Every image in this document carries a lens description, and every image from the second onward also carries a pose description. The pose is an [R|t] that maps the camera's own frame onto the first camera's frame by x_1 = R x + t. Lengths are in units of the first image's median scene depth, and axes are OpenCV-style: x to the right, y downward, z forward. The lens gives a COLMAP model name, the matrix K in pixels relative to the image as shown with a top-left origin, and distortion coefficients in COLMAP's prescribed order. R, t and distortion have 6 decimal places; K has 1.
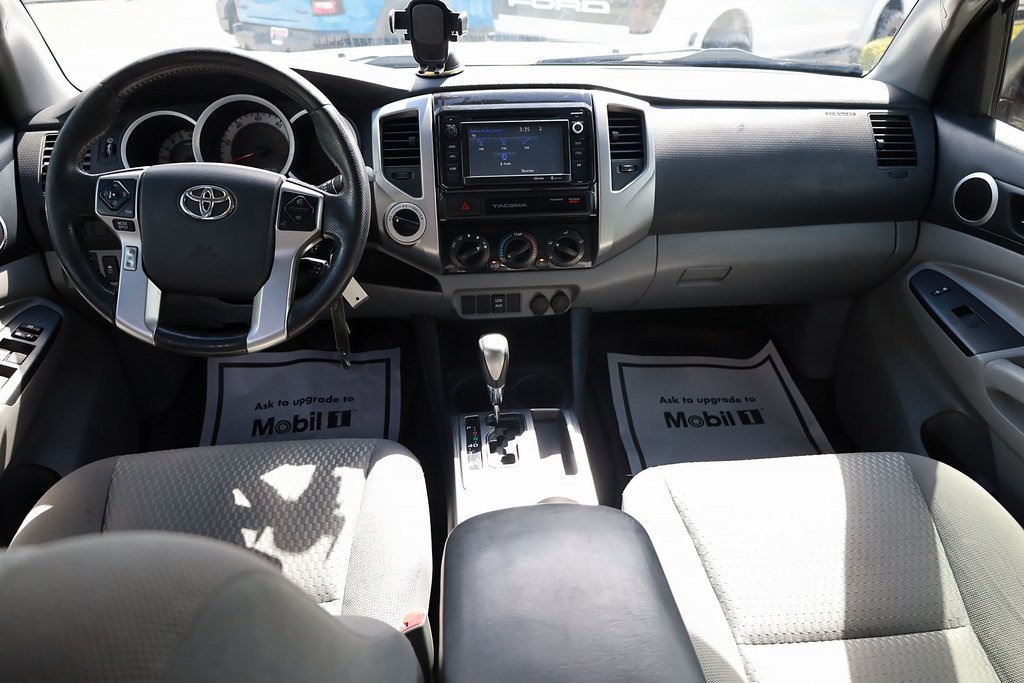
lens RADIAL K [[696.7, 0, 512.0], [0, 696.7, 341.5], [0, 0, 1]] dist [-0.011822, 0.000900]
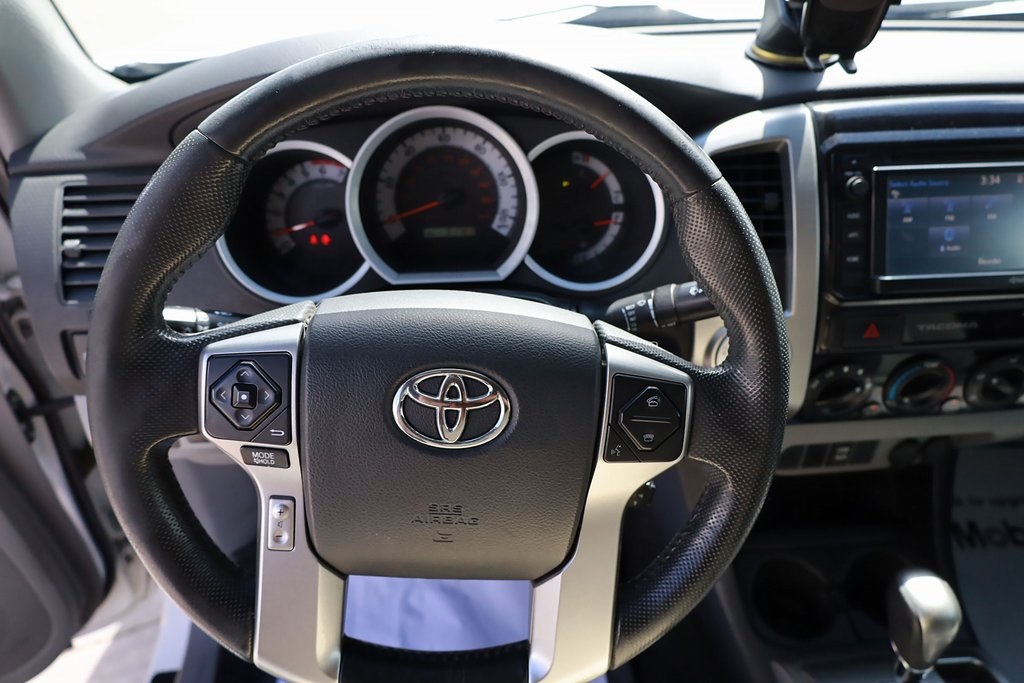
lens RADIAL K [[715.4, 0, 512.0], [0, 715.4, 341.5], [0, 0, 1]] dist [-0.010345, -0.000326]
pose [[0.999889, 0.006584, -0.013375, -0.306313], [-0.005002, 0.993345, 0.115067, -0.229278], [0.014043, -0.114987, 0.993268, 0.429526]]
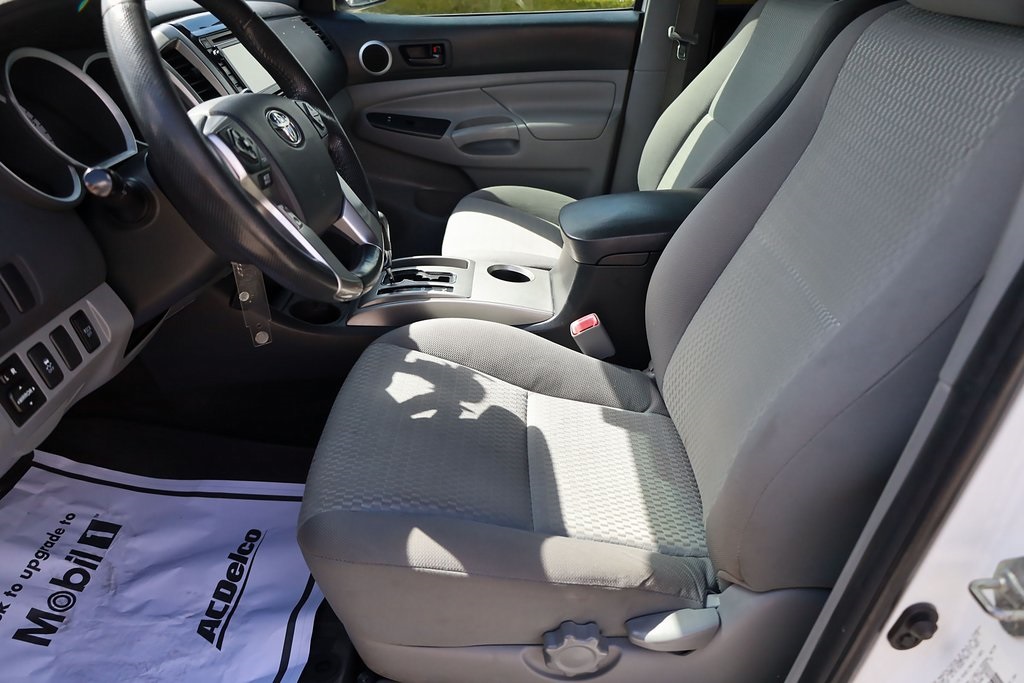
lens RADIAL K [[697.5, 0, 512.0], [0, 697.5, 341.5], [0, 0, 1]] dist [-0.023974, 0.003310]
pose [[0.112080, -0.487566, 0.865862, -0.989312], [0.496809, 0.782128, 0.376107, -0.137162], [-0.860592, 0.388014, 0.329888, 0.446998]]
